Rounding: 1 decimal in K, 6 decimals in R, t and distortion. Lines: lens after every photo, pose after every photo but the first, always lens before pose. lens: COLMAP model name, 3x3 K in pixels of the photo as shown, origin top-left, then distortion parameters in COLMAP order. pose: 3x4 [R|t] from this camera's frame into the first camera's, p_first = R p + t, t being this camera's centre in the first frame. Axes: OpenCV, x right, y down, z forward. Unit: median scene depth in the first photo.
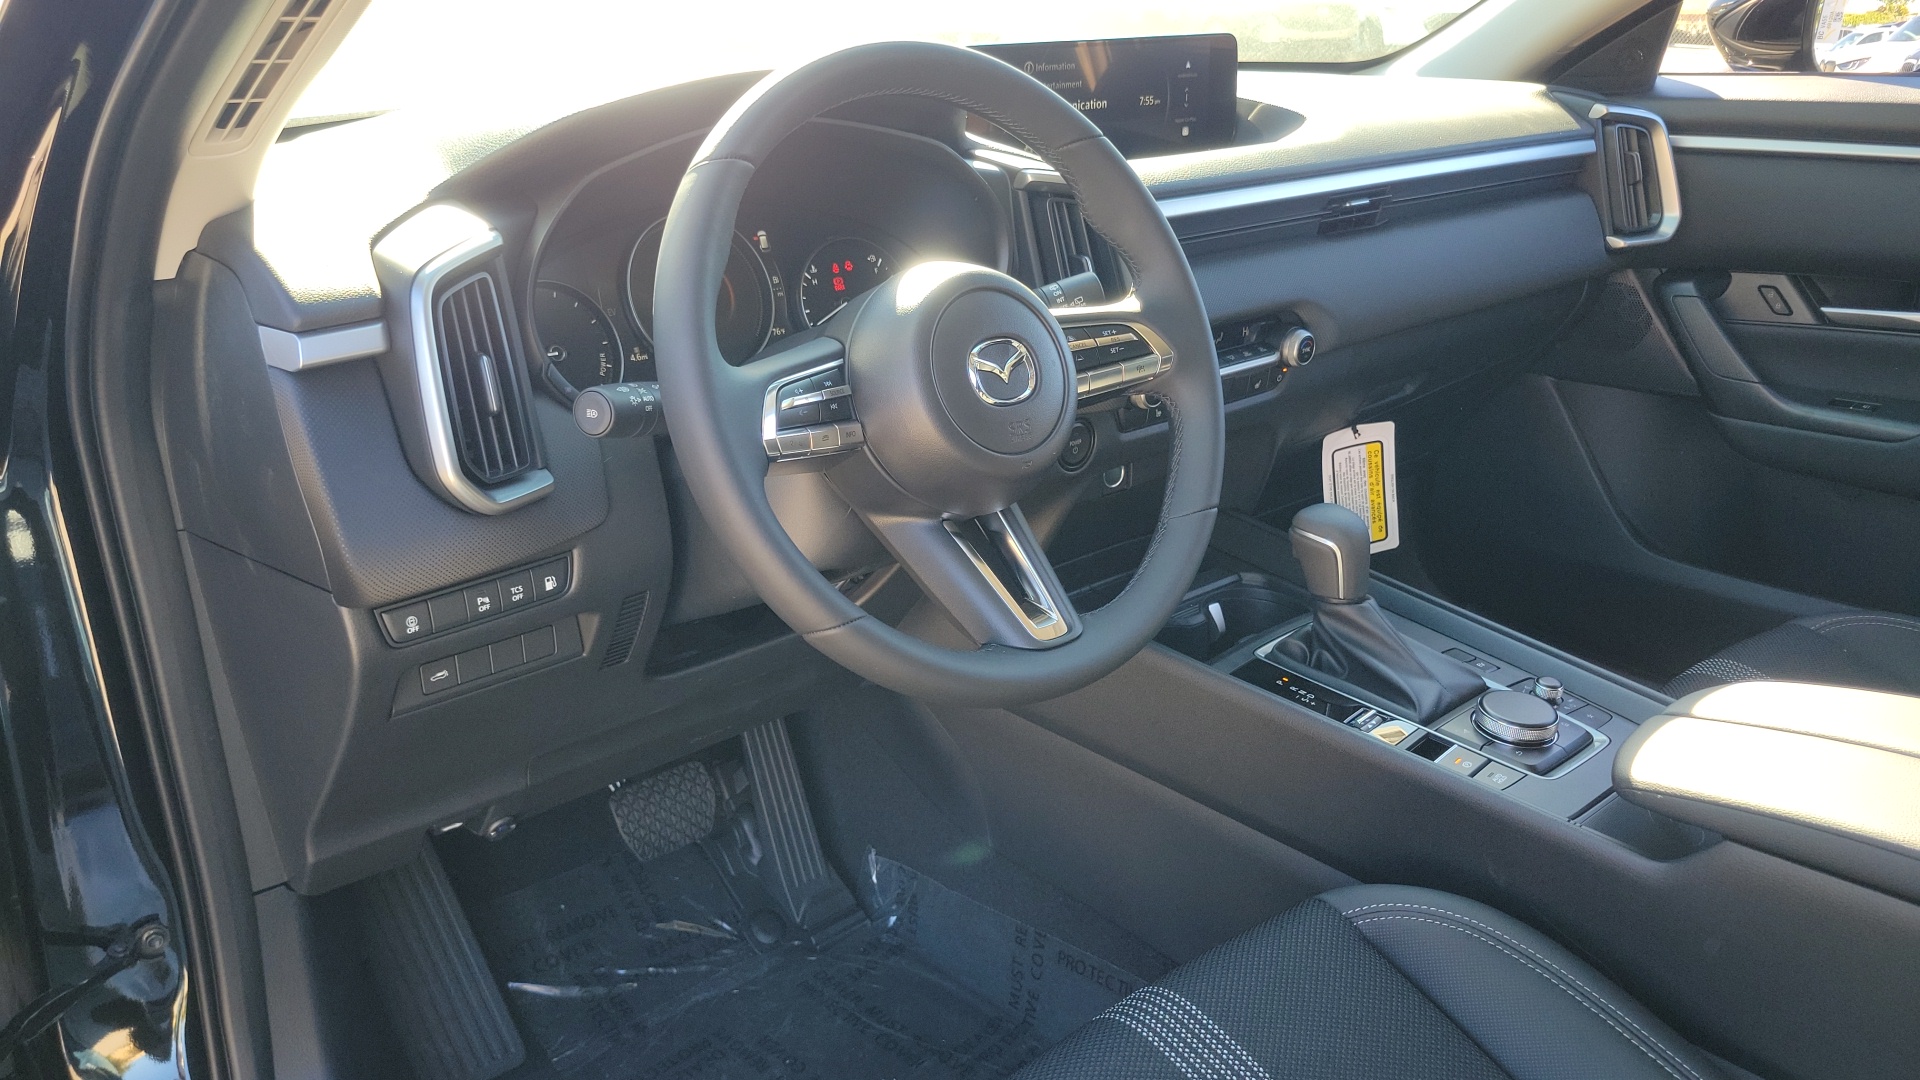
lens RADIAL K [[1456.3, 0, 959.9], [0, 1456.3, 550.2], [0, 0, 1]] dist [0.025584, -0.016172]
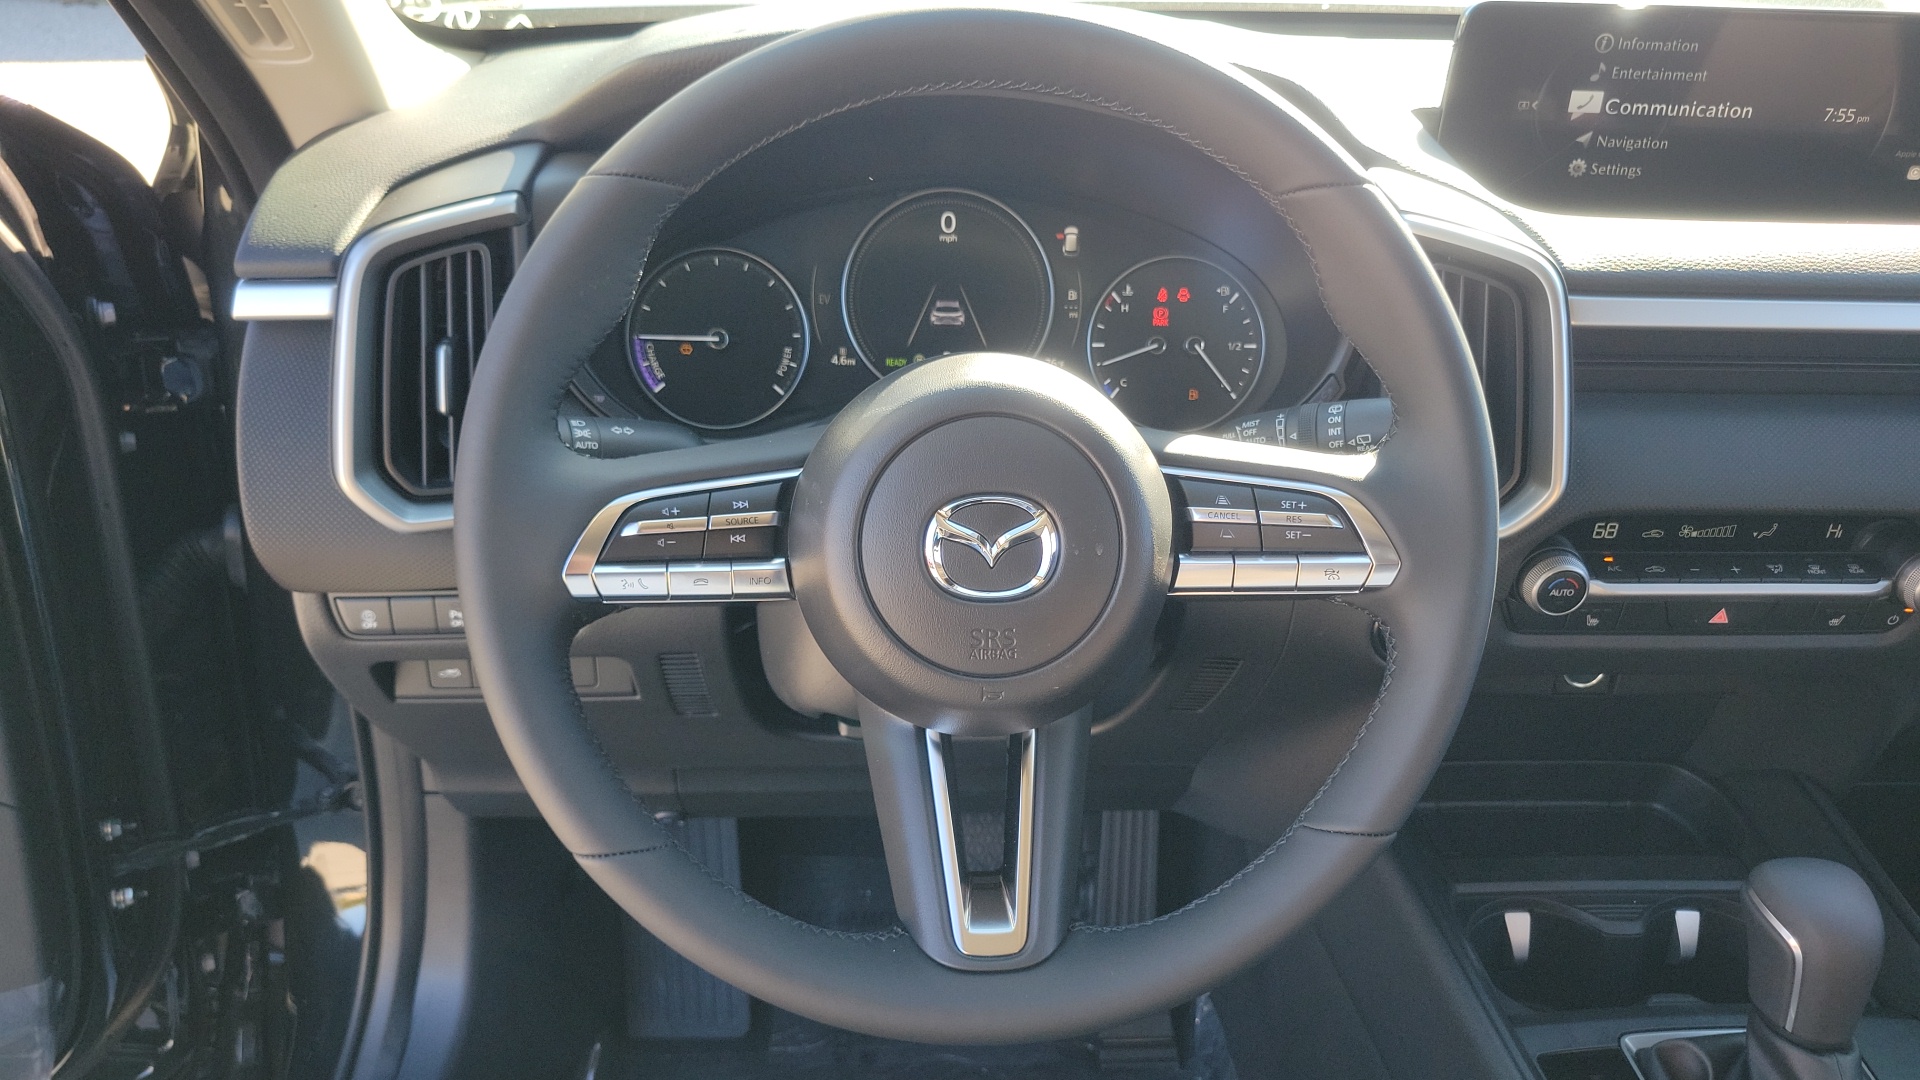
lens RADIAL K [[1456.3, 0, 975.0], [0, 1456.3, 543.2], [0, 0, 1]] dist [0.025584, -0.016172]
pose [[0.785832, 0.302591, -0.539358, 0.215108], [-0.260493, 0.952938, 0.155087, -0.129167], [0.560903, 0.018627, 0.827672, 0.272354]]
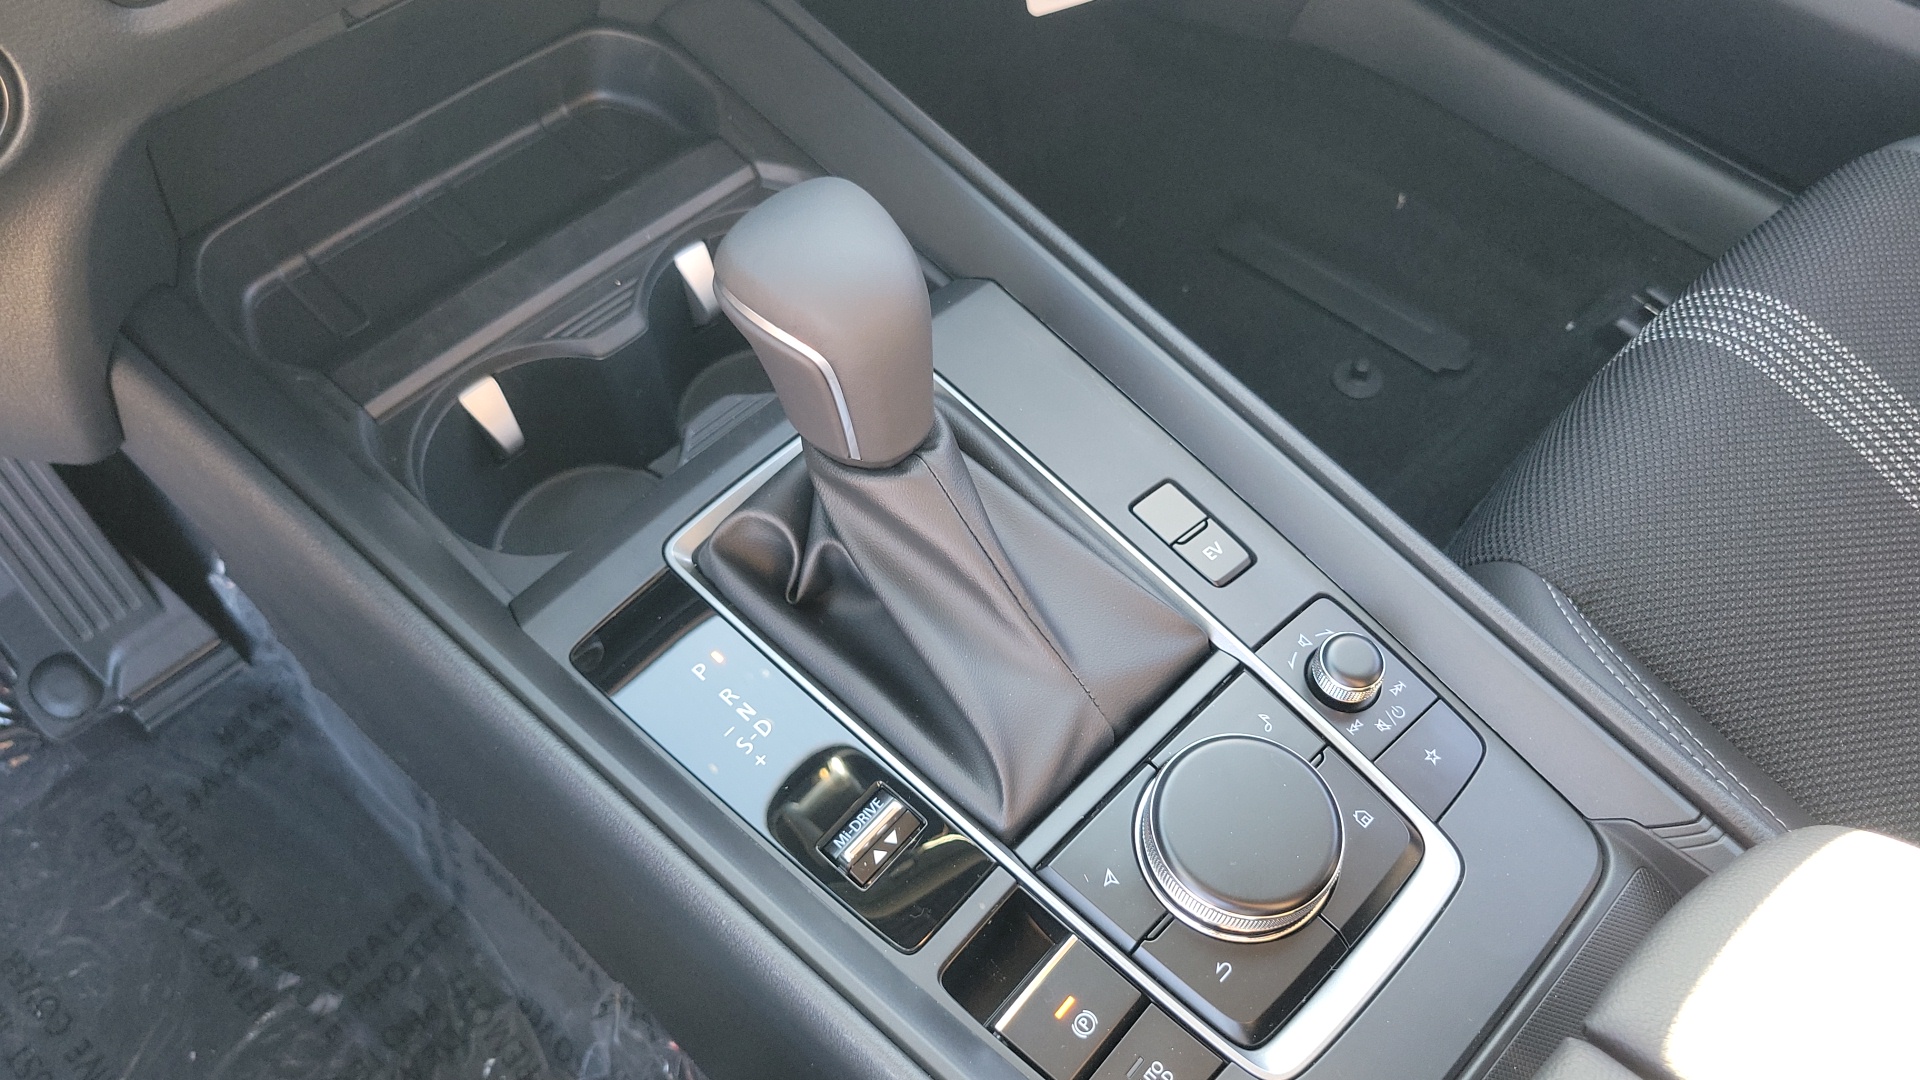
lens RADIAL K [[1456.3, 0, 949.2], [0, 1456.3, 553.6], [0, 0, 1]] dist [0.025584, -0.016172]
pose [[0.998489, -0.039176, 0.038527, 0.220439], [0.010251, 0.821689, 0.569844, -0.132116], [-0.053981, -0.568588, 0.820849, 0.553511]]
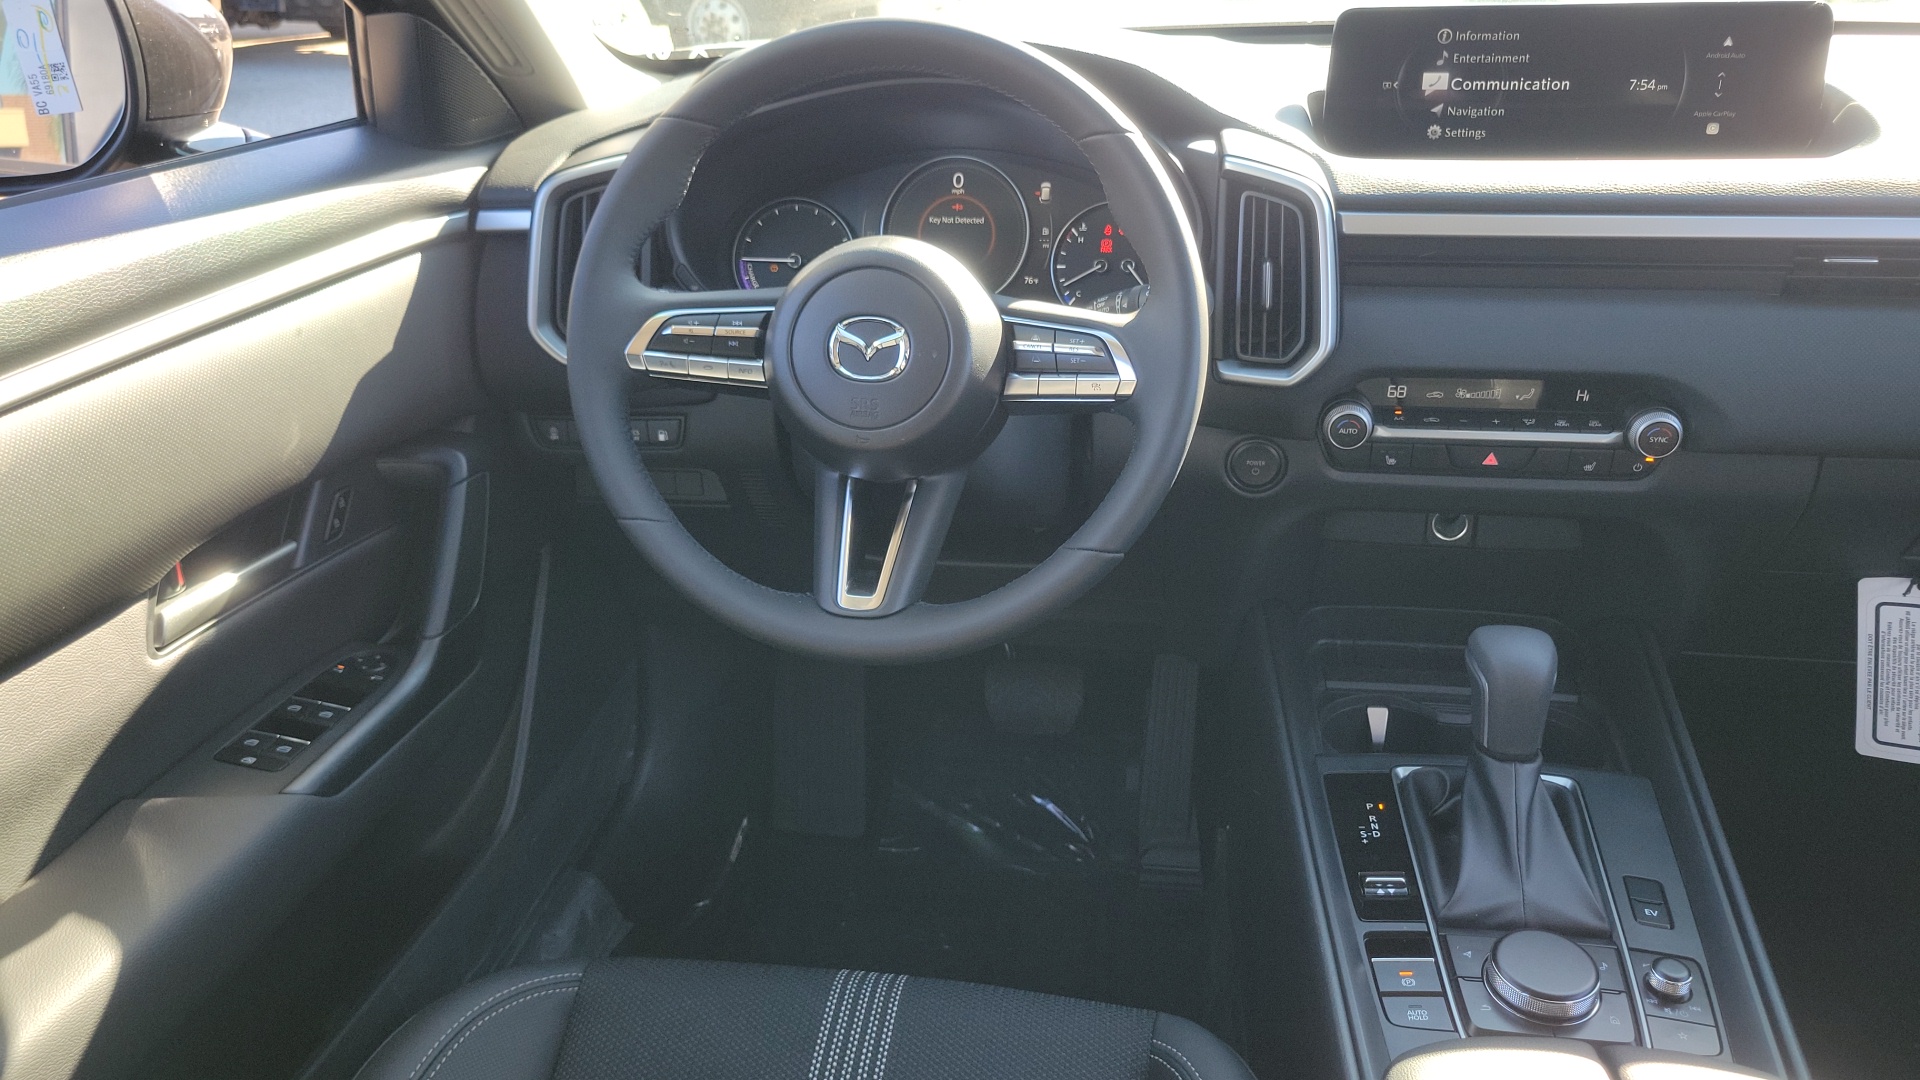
lens RADIAL K [[1456.3, 0, 956.8], [0, 1456.3, 544.6], [0, 0, 1]] dist [0.025584, -0.016172]
pose [[0.632837, 0.314139, -0.707696, 0.496323], [-0.261866, 0.946975, 0.186186, -0.116719], [0.728659, 0.067496, 0.681543, 0.199715]]
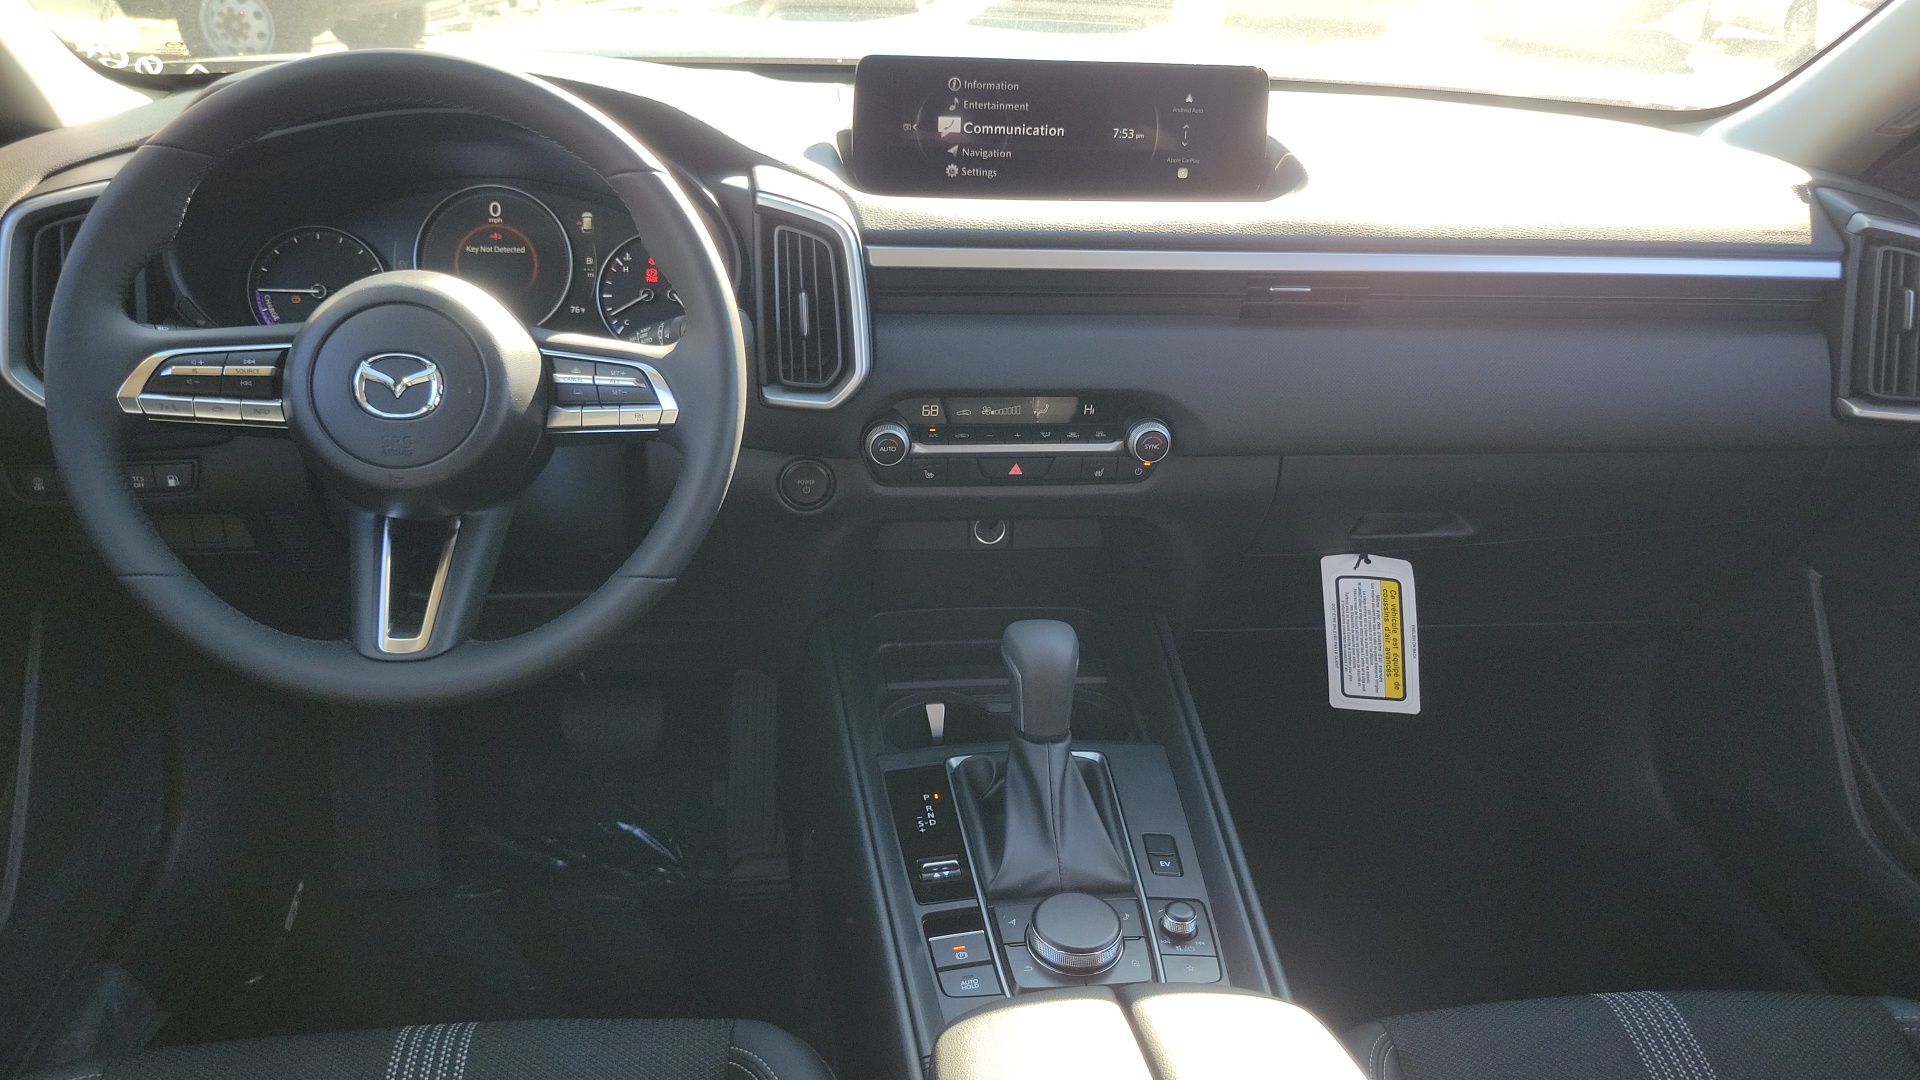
lens RADIAL K [[1456.3, 0, 978.6], [0, 1456.3, 528.5], [0, 0, 1]] dist [0.025584, -0.016172]
pose [[0.824797, 0.260129, -0.502039, 0.527530], [-0.246619, 0.964487, 0.094575, -0.129987], [0.508812, 0.045807, 0.859658, 0.191890]]
